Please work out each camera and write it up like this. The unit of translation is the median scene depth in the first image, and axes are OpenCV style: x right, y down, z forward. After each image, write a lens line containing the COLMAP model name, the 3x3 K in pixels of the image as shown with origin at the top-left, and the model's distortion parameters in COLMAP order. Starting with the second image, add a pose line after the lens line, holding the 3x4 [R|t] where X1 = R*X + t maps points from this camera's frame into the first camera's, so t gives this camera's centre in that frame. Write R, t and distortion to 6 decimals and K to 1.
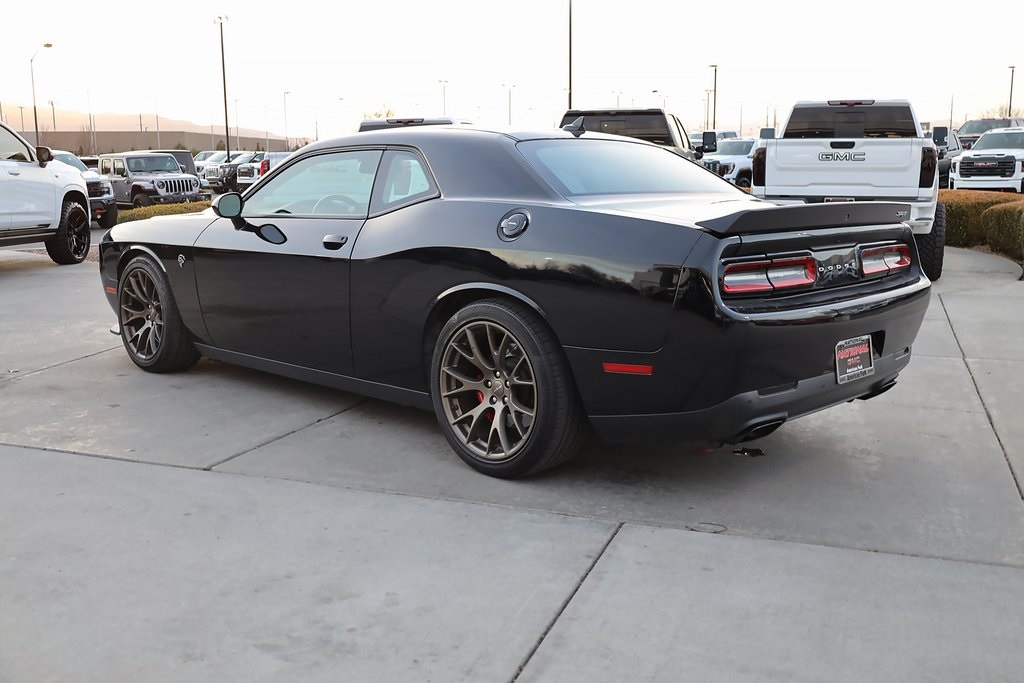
lens RADIAL K [[982.6, 0, 512.0], [0, 982.6, 341.5], [0, 0, 1]] dist [0.002558, 0.002731]
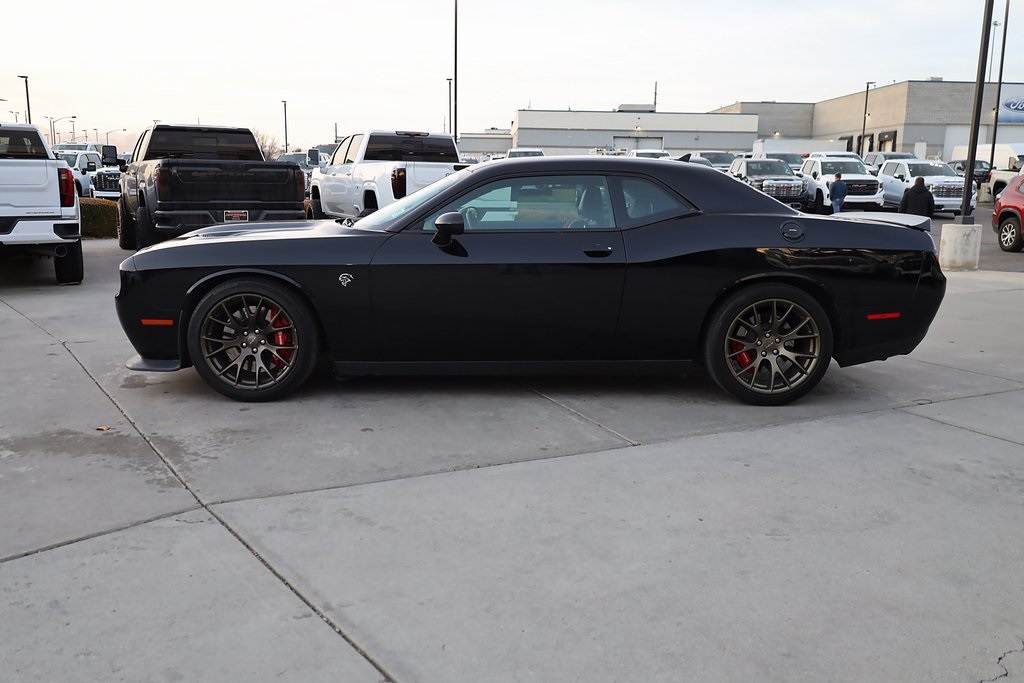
lens RADIAL K [[859.3, 0, 512.0], [0, 859.3, 341.5], [0, 0, 1]] dist [0.000847, -0.004952]
pose [[0.692693, -0.120987, 0.711013, -1.157156], [0.112347, 0.991896, 0.059331, -0.073440], [-0.712429, 0.038782, 0.700672, 0.378632]]
